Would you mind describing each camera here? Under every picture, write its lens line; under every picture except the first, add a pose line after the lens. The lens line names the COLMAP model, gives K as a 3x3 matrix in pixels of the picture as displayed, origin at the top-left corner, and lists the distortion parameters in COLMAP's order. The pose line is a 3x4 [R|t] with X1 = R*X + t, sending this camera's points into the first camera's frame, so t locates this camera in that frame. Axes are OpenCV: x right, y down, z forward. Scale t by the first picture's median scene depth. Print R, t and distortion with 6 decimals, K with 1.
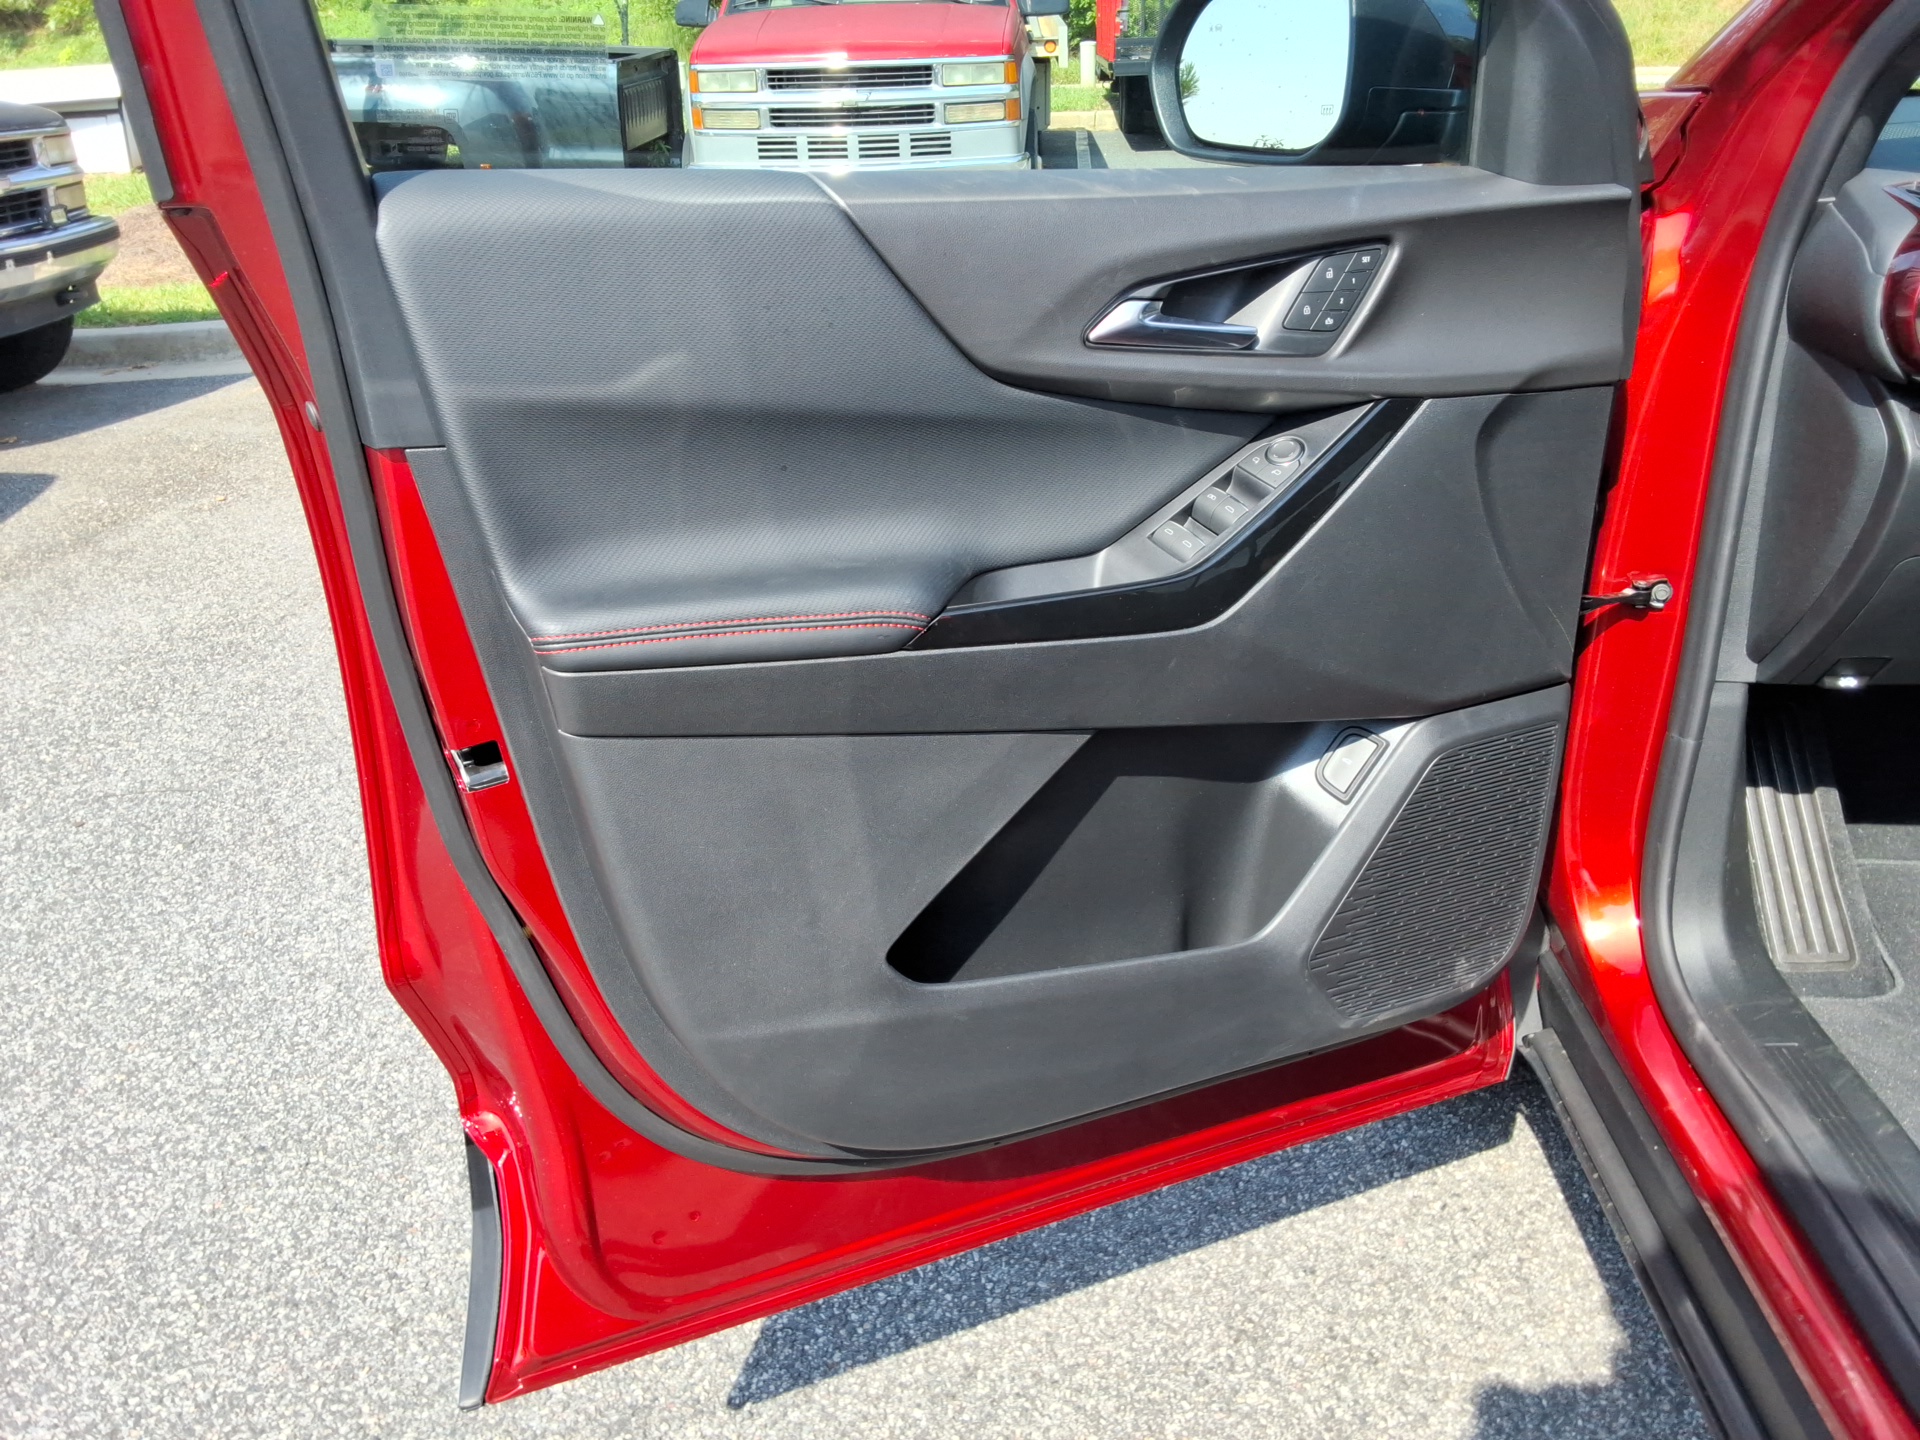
lens RADIAL K [[1558.1, 0, 971.6], [0, 1558.1, 703.3], [0, 0, 1]] dist [0.050787, -0.075132]
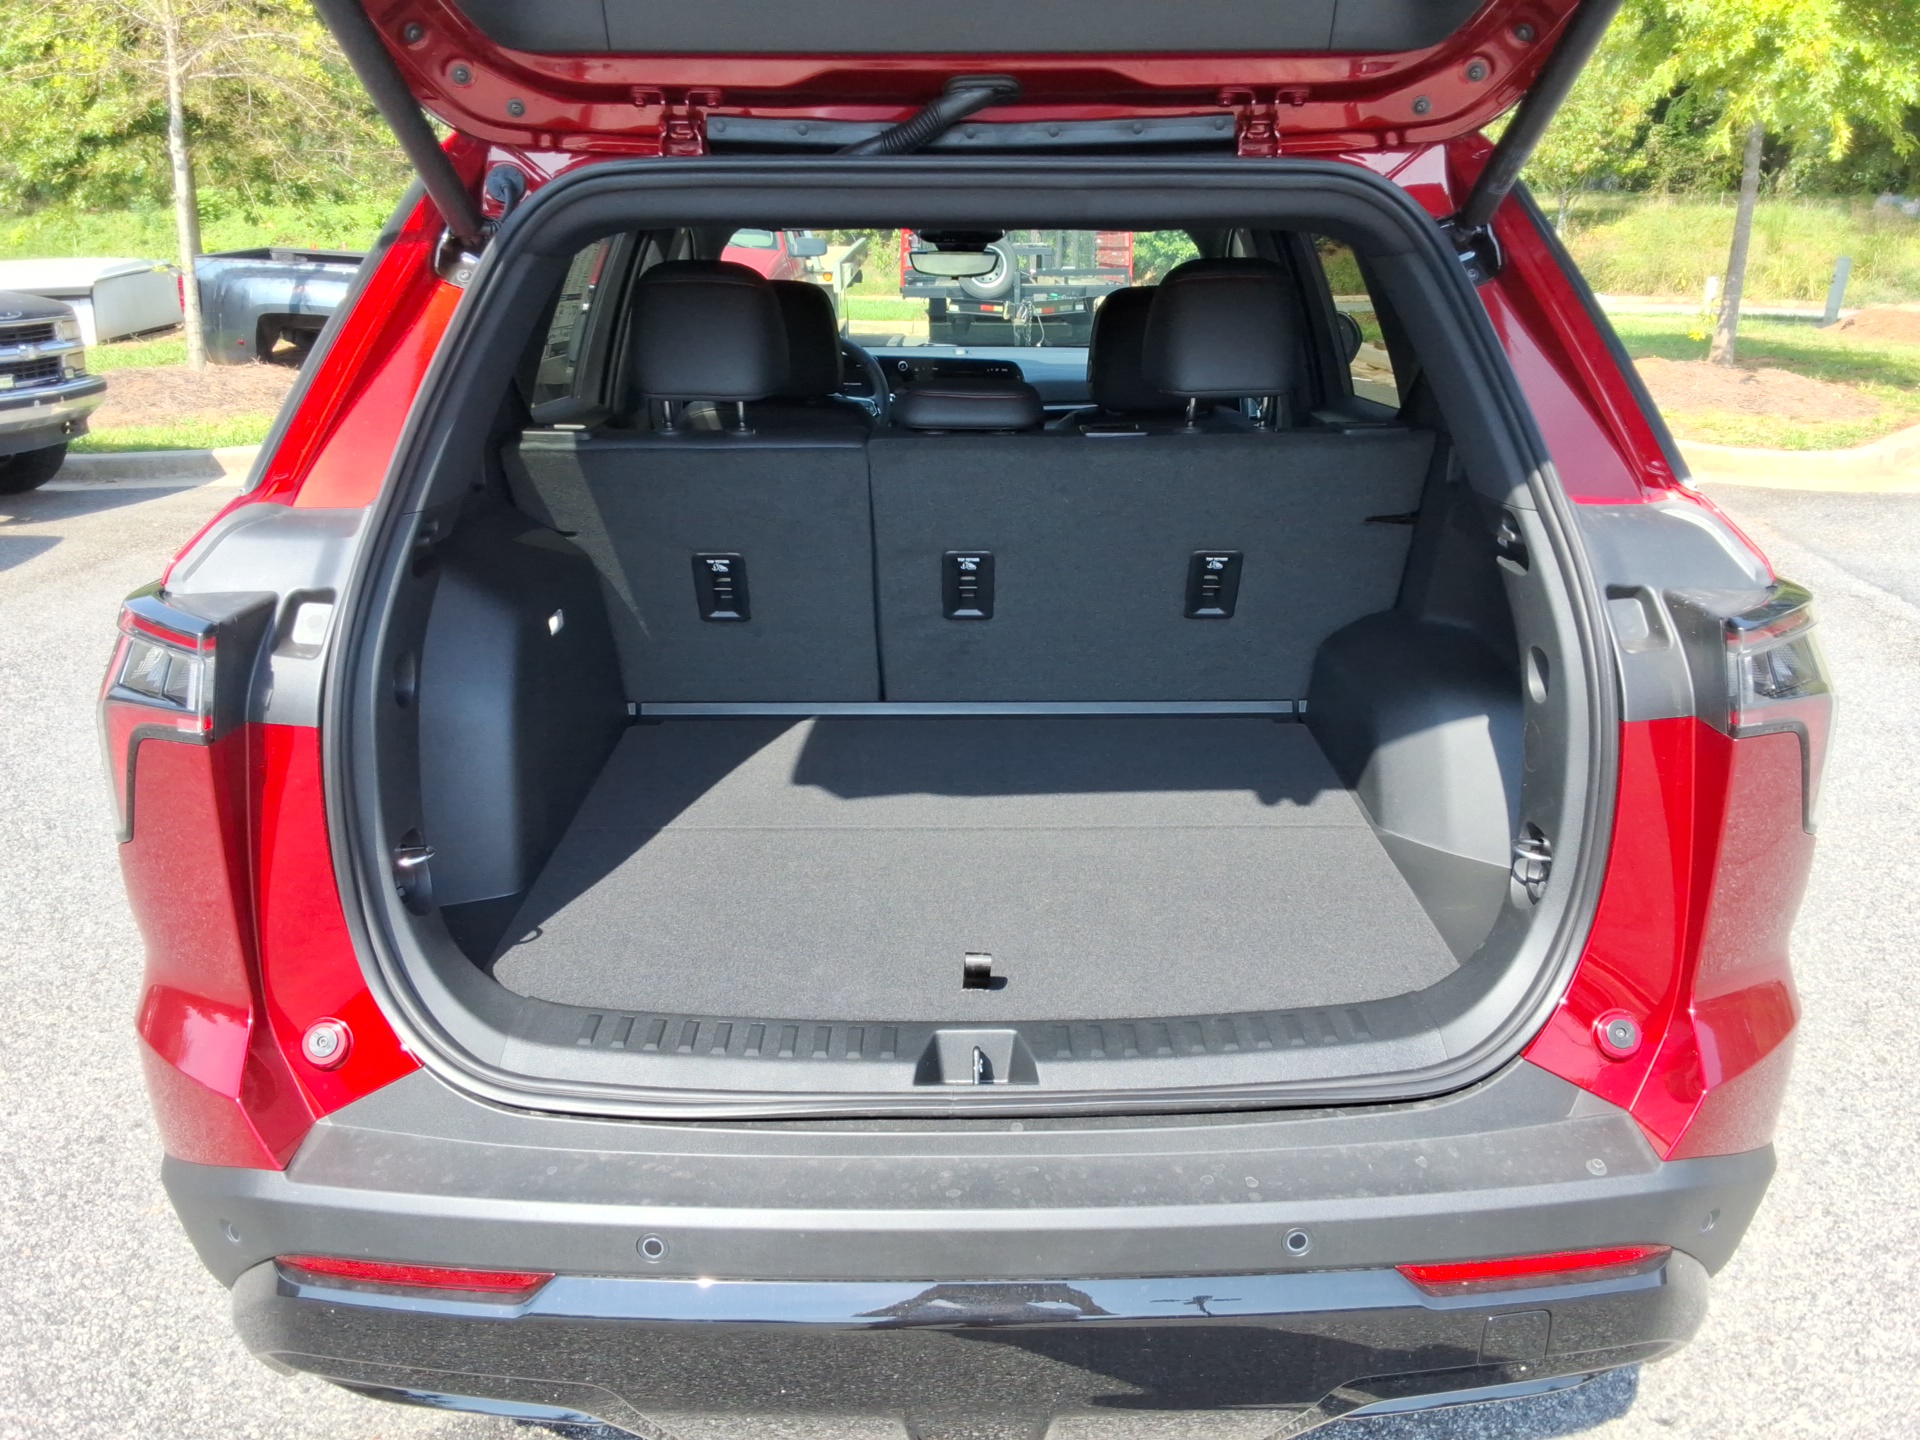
lens RADIAL K [[1558.1, 0, 971.6], [0, 1558.1, 703.3], [0, 0, 1]] dist [0.050787, -0.075132]
pose [[0.998638, 0.016782, 0.049394, 0.177239], [-0.011036, 0.993374, -0.114392, 0.140089], [-0.050987, 0.113691, 0.992207, -0.422629]]
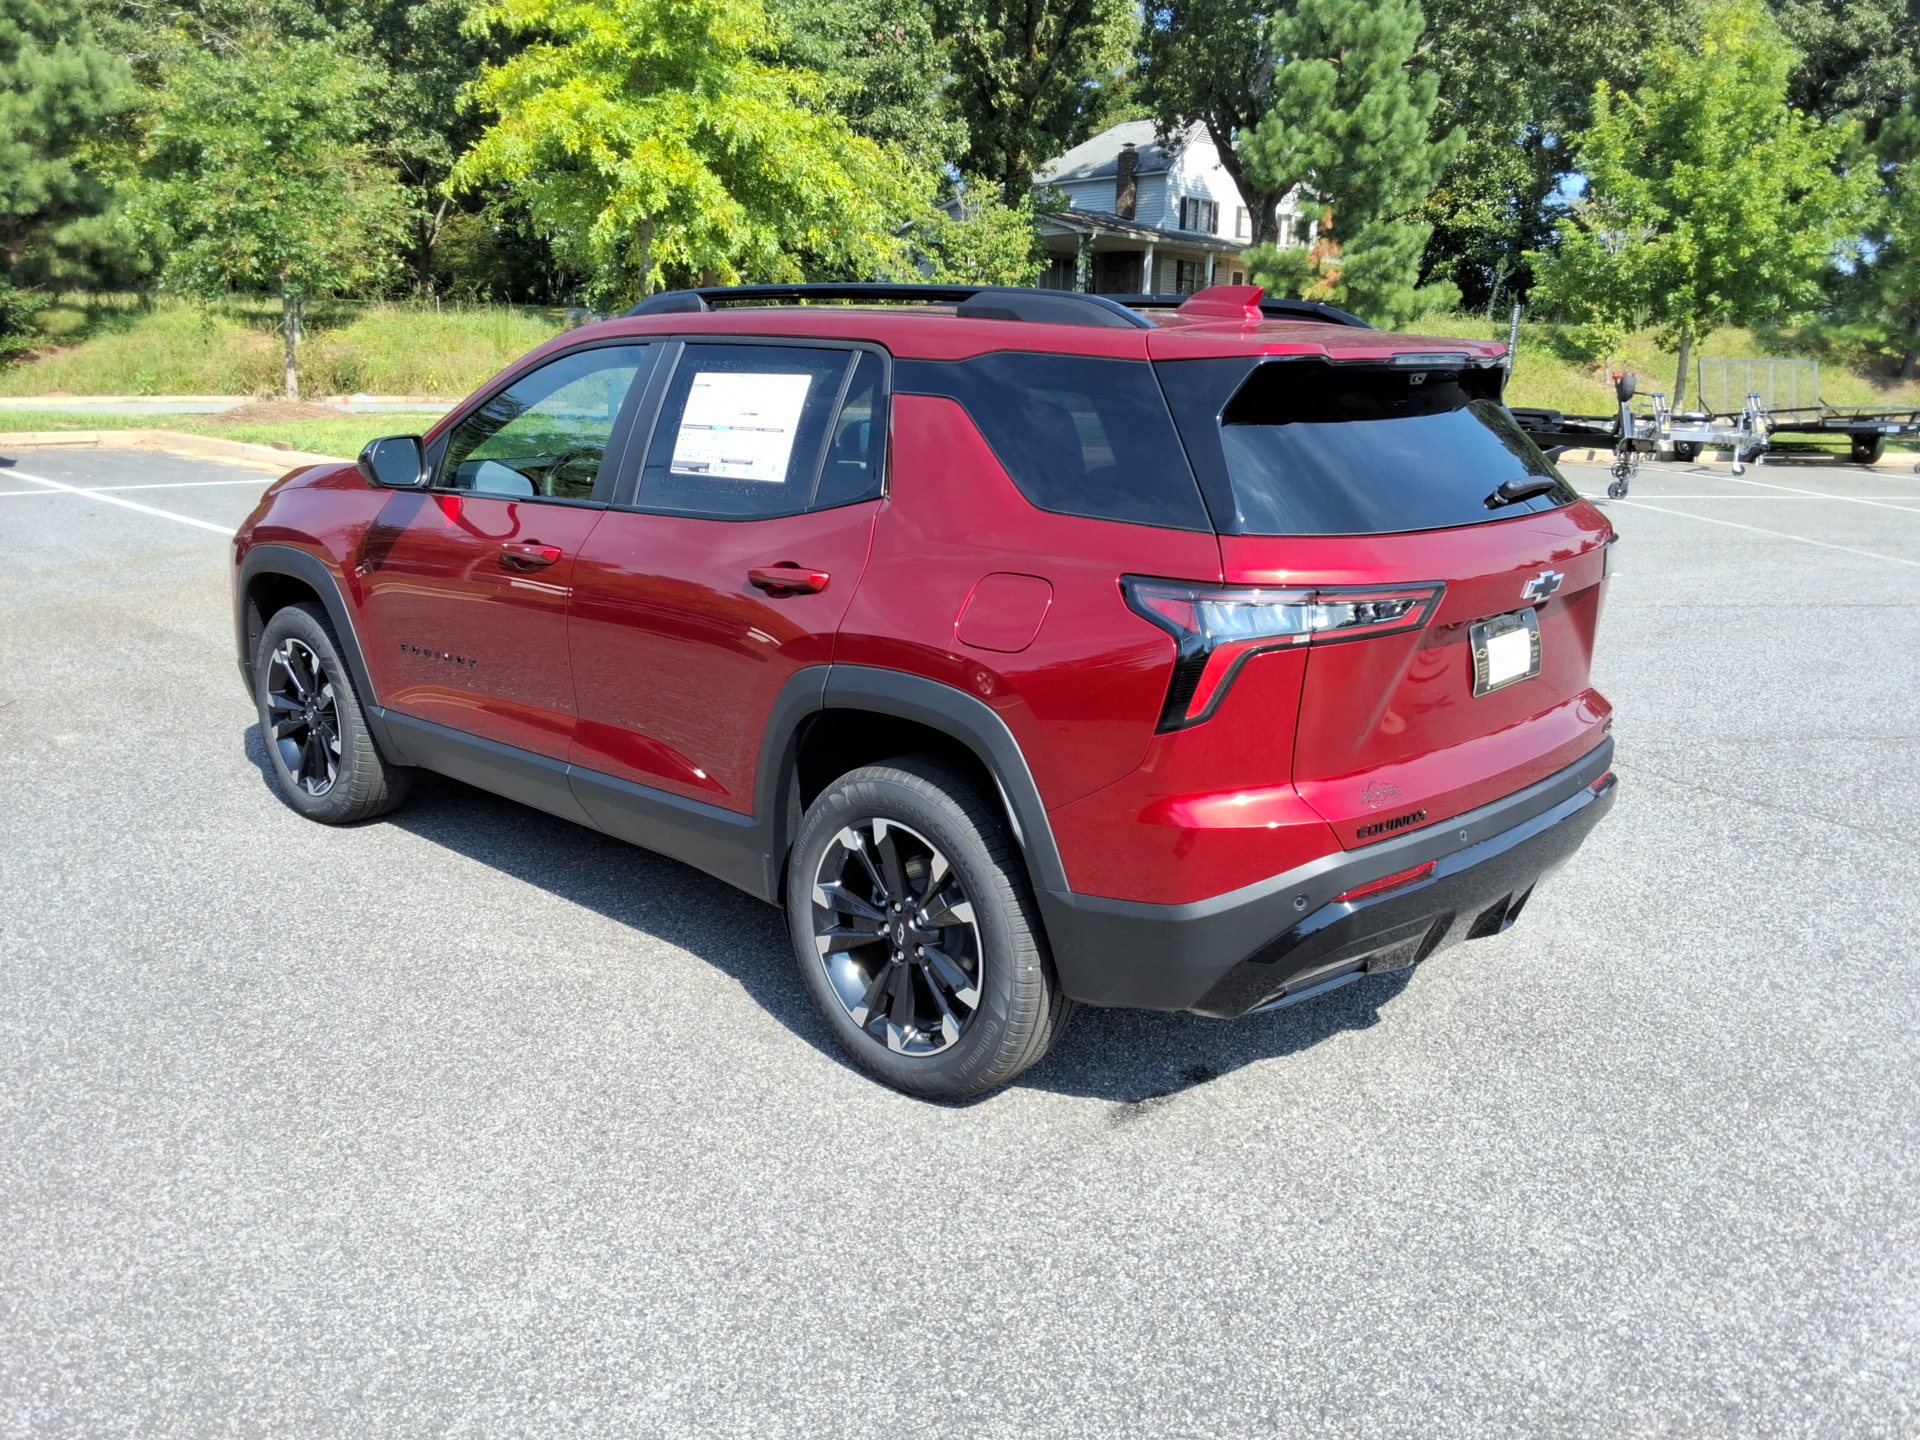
lens RADIAL K [[1545.7, 0, 972.2], [0, 1545.7, 698.1], [0, 0, 1]] dist [0.119409, -0.189795]
pose [[0.656906, -0.132868, 0.742173, -0.277060], [0.270258, 0.960435, -0.067266, 0.140260], [-0.703872, 0.244766, 0.666824, -0.424517]]
